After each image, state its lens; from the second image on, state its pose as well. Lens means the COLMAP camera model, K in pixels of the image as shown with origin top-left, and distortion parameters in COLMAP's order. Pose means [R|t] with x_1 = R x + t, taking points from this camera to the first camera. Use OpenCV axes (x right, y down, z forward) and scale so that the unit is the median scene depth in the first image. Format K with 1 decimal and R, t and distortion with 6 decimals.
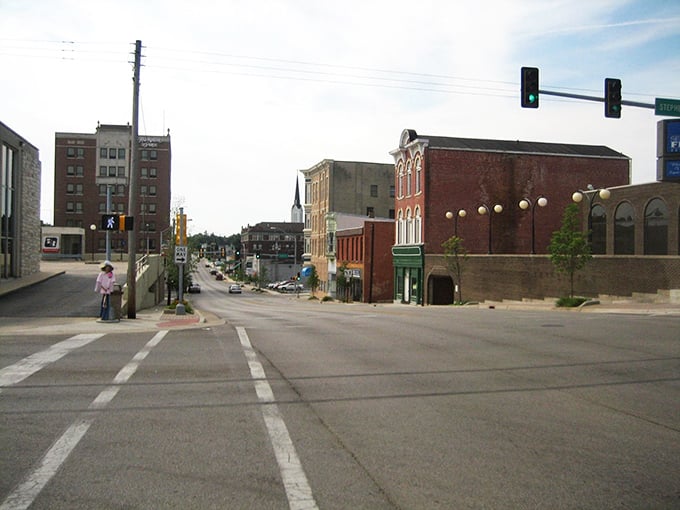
lens RADIAL K [[686.0, 0, 340.0], [0, 686.0, 255.0], [0, 0, 1]] dist [-0.103224, -0.001316]
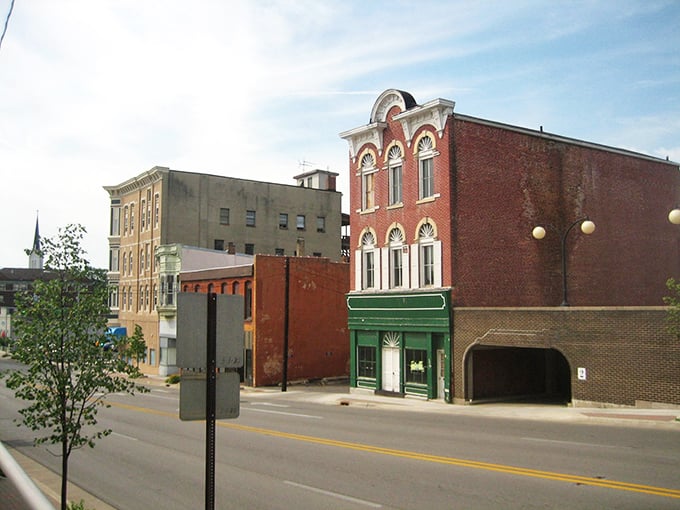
lens RADIAL K [[686.0, 0, 340.0], [0, 686.0, 255.0], [0, 0, 1]] dist [-0.103224, -0.001316]
pose [[0.929528, 0.016168, 0.368396, -0.148232], [0.011514, 0.997279, -0.072820, -0.003811], [-0.368571, 0.071930, 0.926813, 0.480293]]
